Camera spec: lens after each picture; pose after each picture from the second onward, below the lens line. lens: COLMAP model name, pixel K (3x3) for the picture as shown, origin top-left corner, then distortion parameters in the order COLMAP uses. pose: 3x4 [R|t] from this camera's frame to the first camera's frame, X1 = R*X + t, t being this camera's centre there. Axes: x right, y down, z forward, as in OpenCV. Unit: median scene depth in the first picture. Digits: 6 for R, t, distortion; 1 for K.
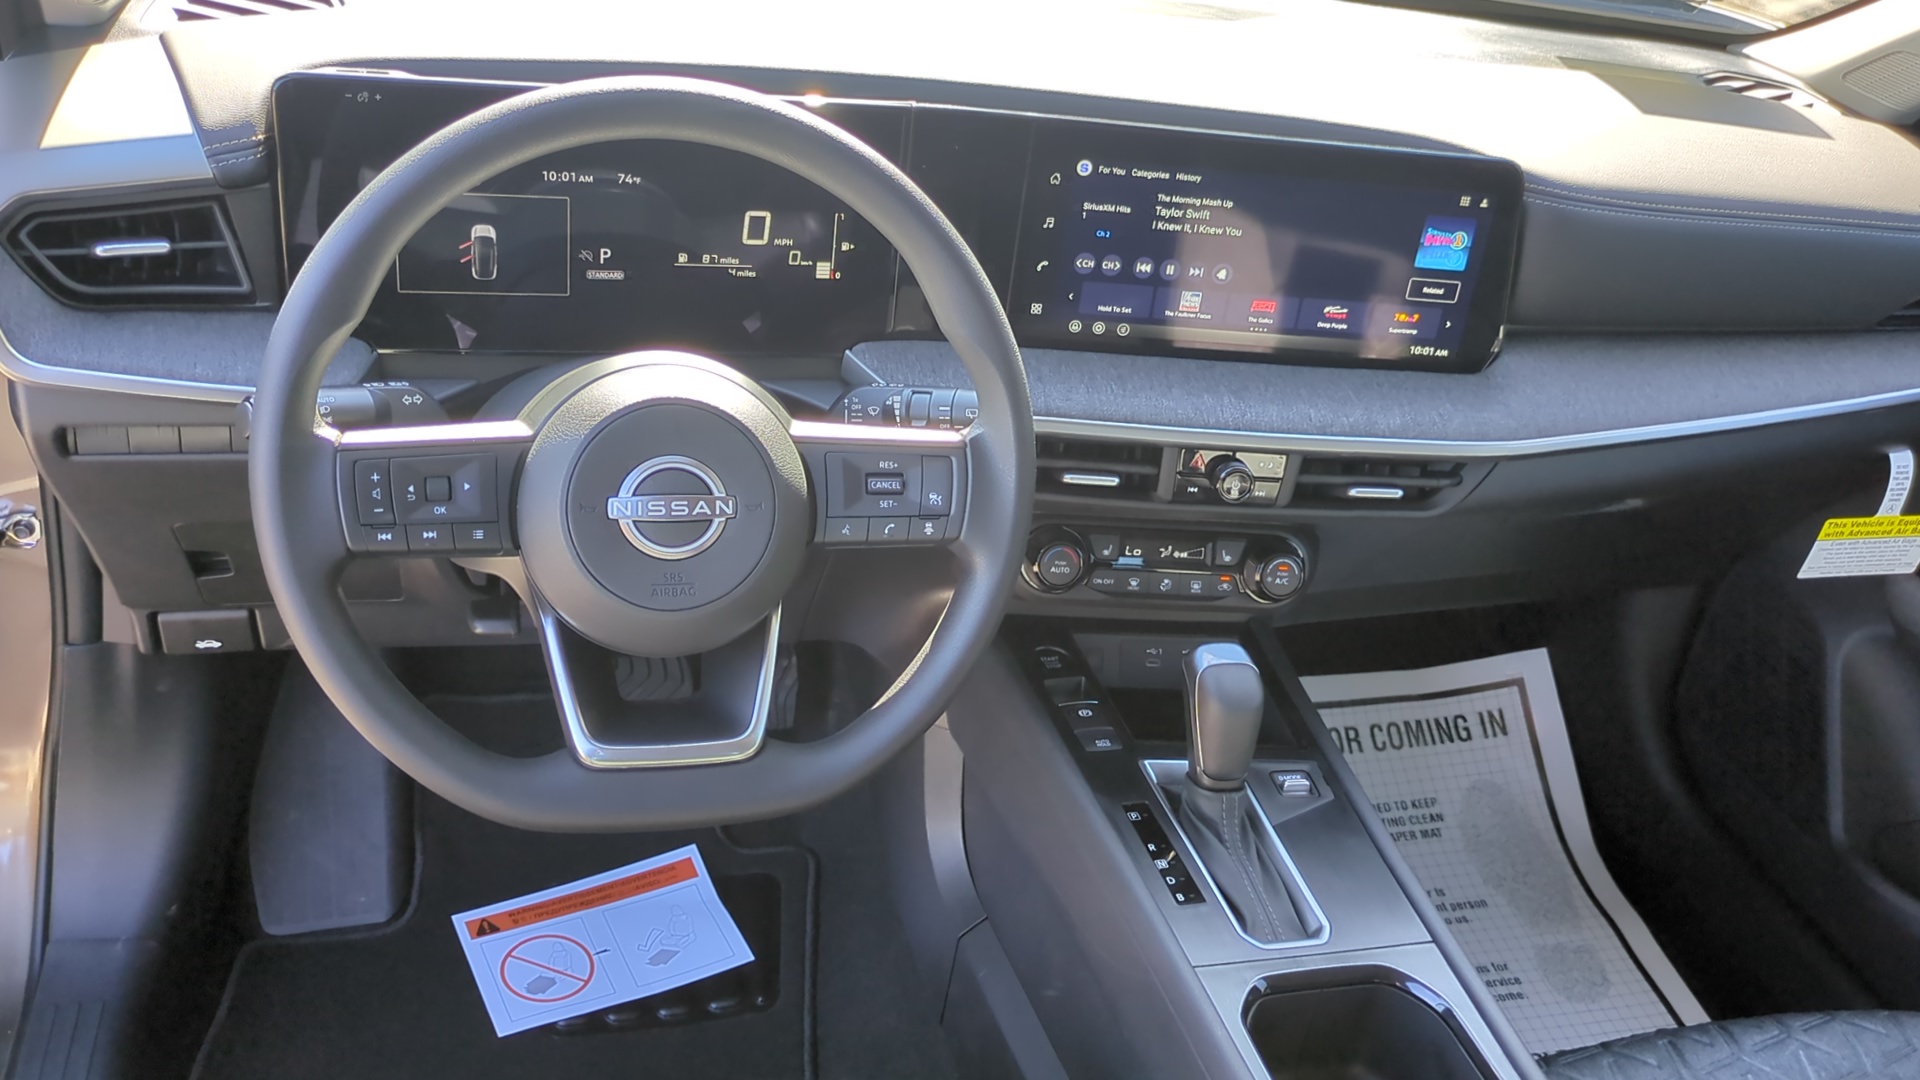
lens RADIAL K [[1645.7, 0, 960.0], [0, 1645.7, 540.0], [0, 0, 1]] dist [-0.004590, -0.004297]
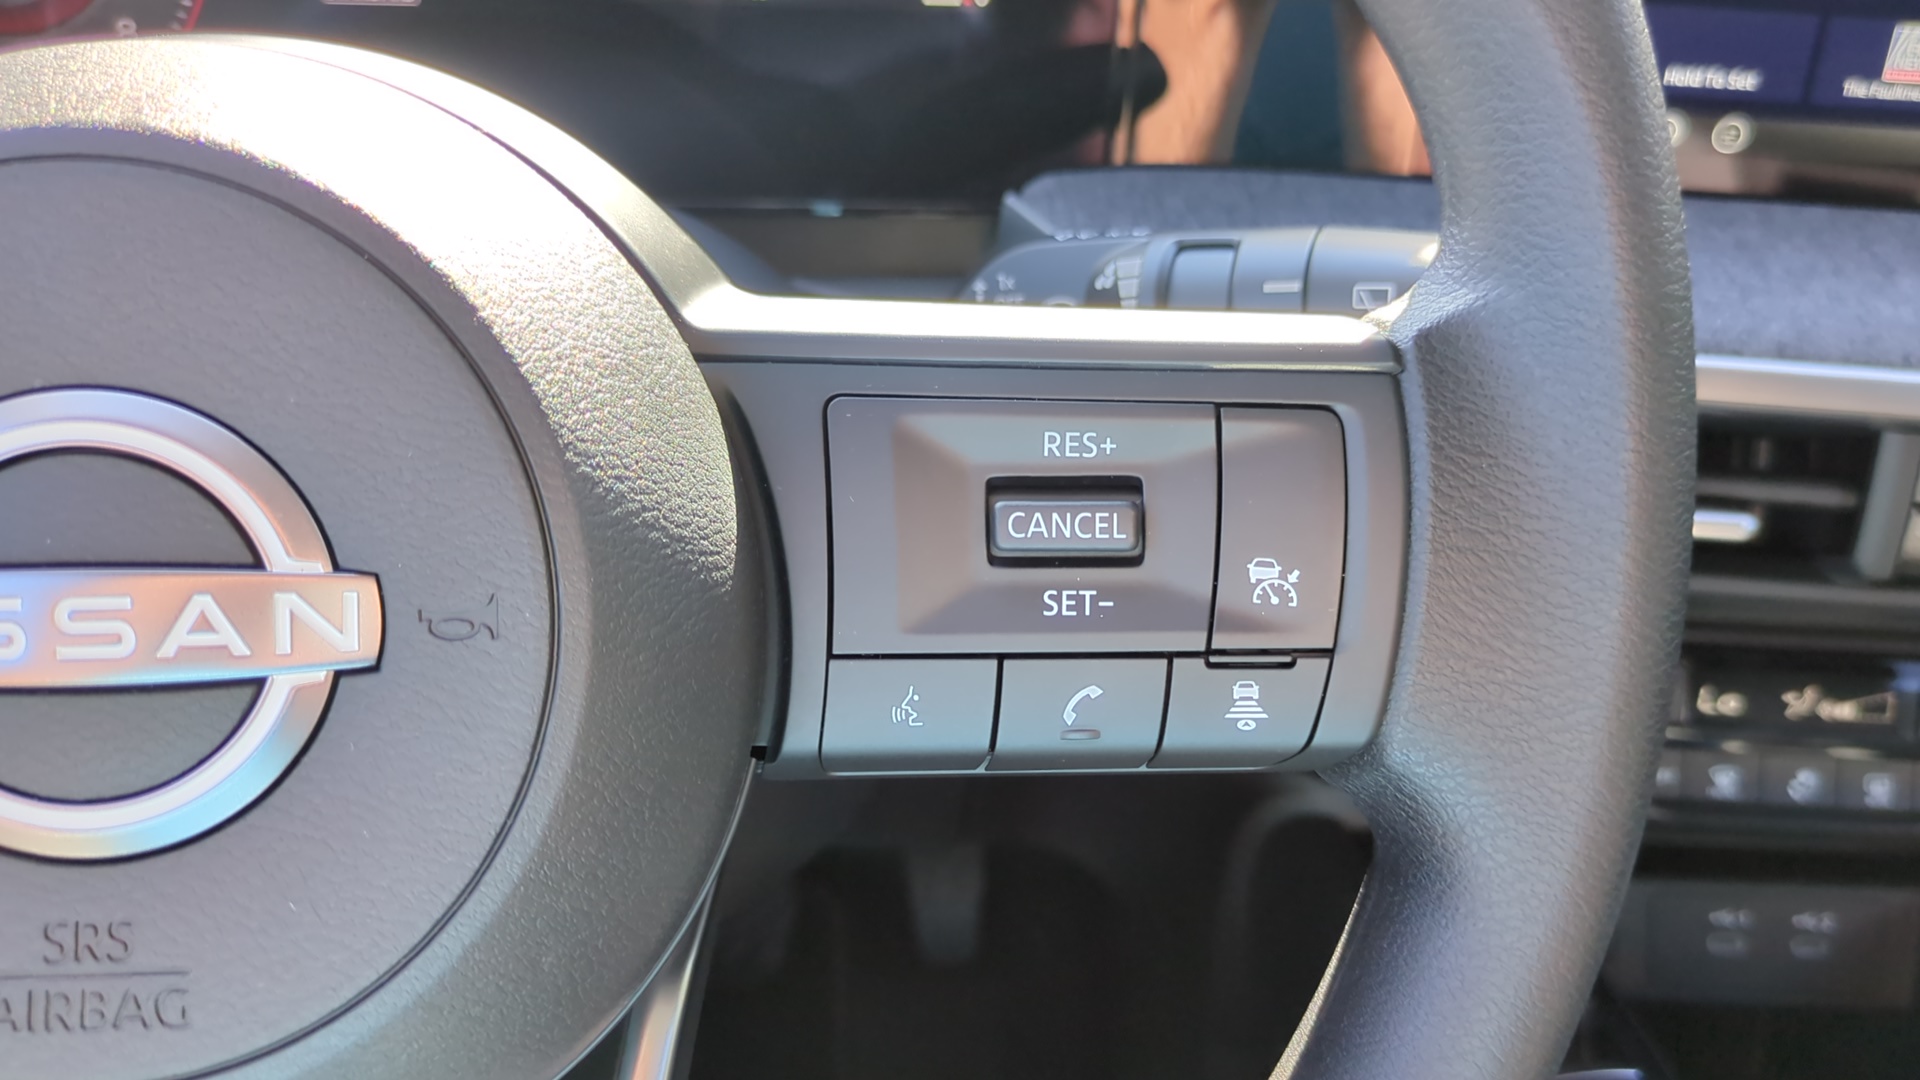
lens RADIAL K [[1645.7, 0, 960.0], [0, 1645.7, 540.0], [0, 0, 1]] dist [-0.004590, -0.004297]
pose [[0.986927, -0.002839, -0.161145, -0.018682], [-0.004004, 0.999104, -0.042126, -0.018484], [0.161120, 0.042220, 0.986031, 0.667653]]
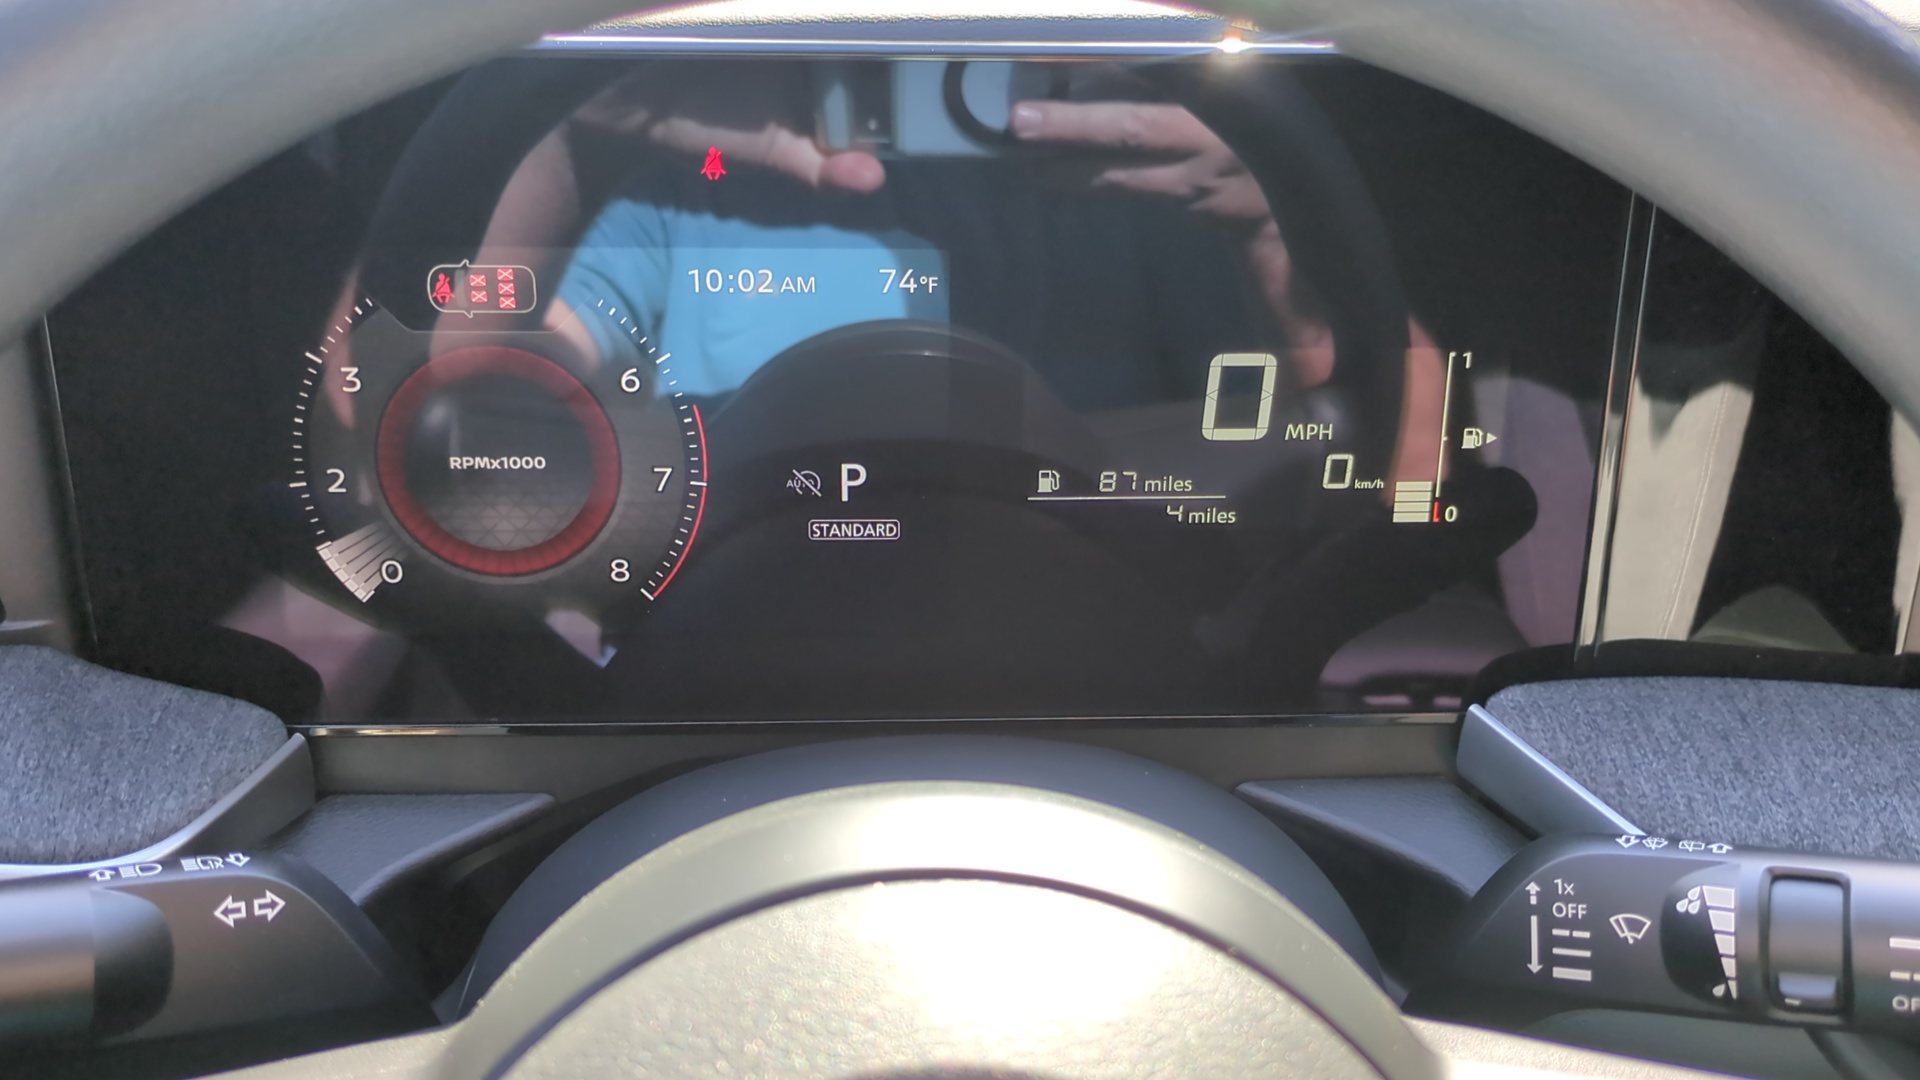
lens RADIAL K [[1645.7, 0, 960.0], [0, 1645.7, 540.0], [0, 0, 1]] dist [-0.004590, -0.004297]
pose [[0.970134, -0.027195, -0.241038, -0.099202], [-0.009530, 0.988655, -0.149904, -0.103042], [0.242380, 0.147724, 0.958869, 0.648214]]
